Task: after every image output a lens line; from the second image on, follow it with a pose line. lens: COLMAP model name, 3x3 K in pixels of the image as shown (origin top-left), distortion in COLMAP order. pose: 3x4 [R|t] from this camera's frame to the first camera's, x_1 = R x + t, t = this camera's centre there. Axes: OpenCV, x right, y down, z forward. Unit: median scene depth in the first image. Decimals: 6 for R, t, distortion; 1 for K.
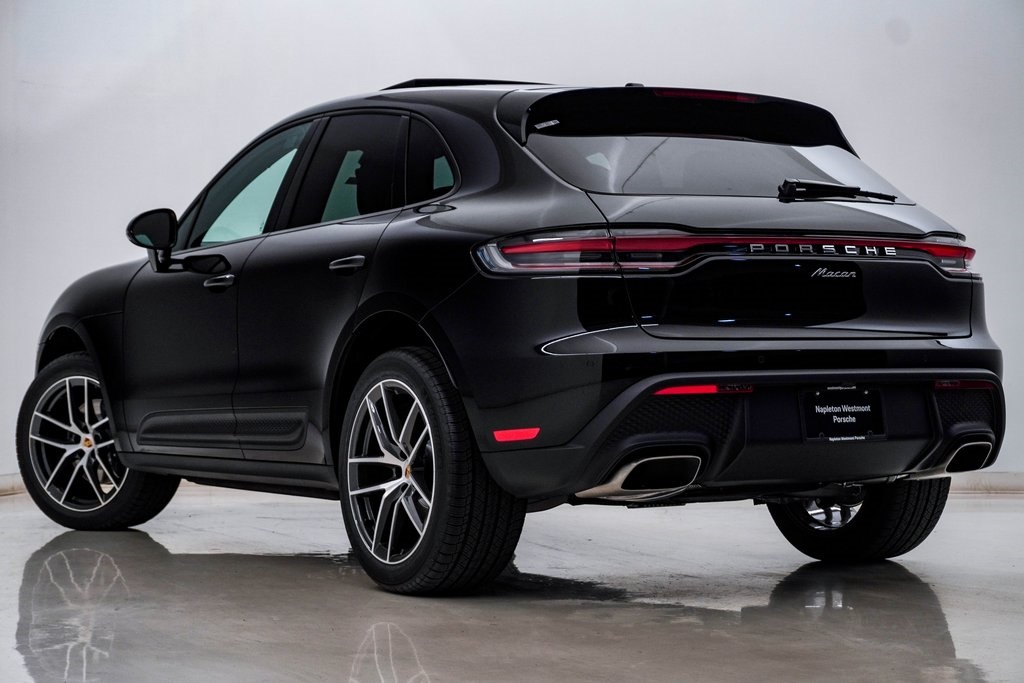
lens RADIAL K [[2488.1, 0, 512.0], [0, 2488.1, 341.5], [0, 0, 1]] dist [-0.031282, -0.431474]
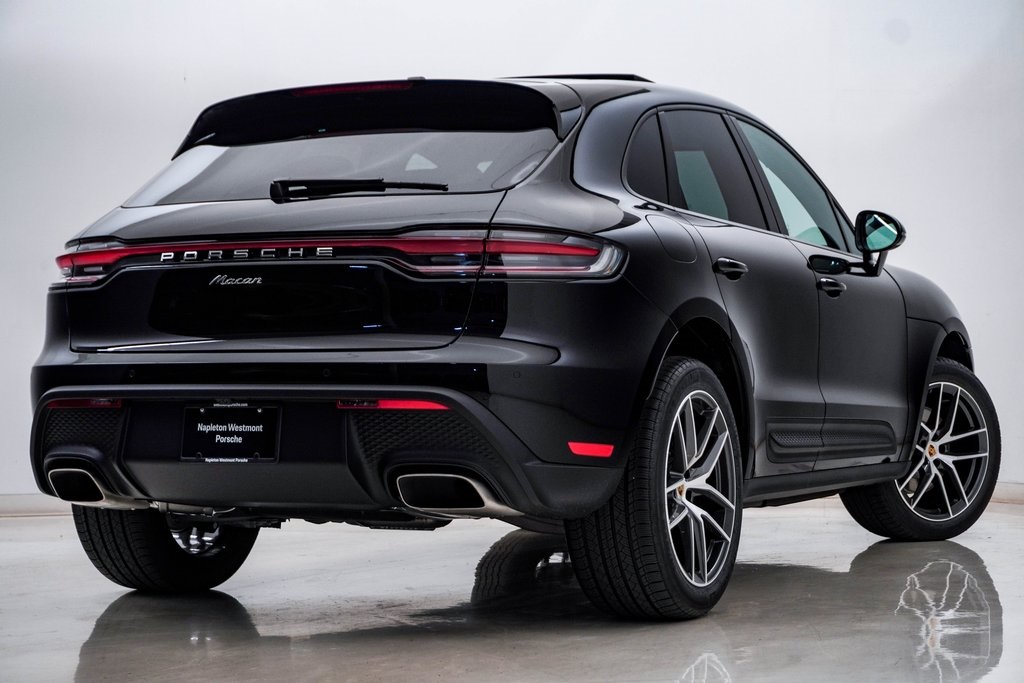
lens RADIAL K [[2488.1, 0, 512.0], [0, 2488.1, 341.5], [0, 0, 1]] dist [-0.031282, -0.431474]
pose [[0.497401, 0.000061, -0.867521, 0.976284], [0.003033, 0.999994, 0.001809, -0.006114], [0.867515, -0.003531, 0.497398, 0.629518]]
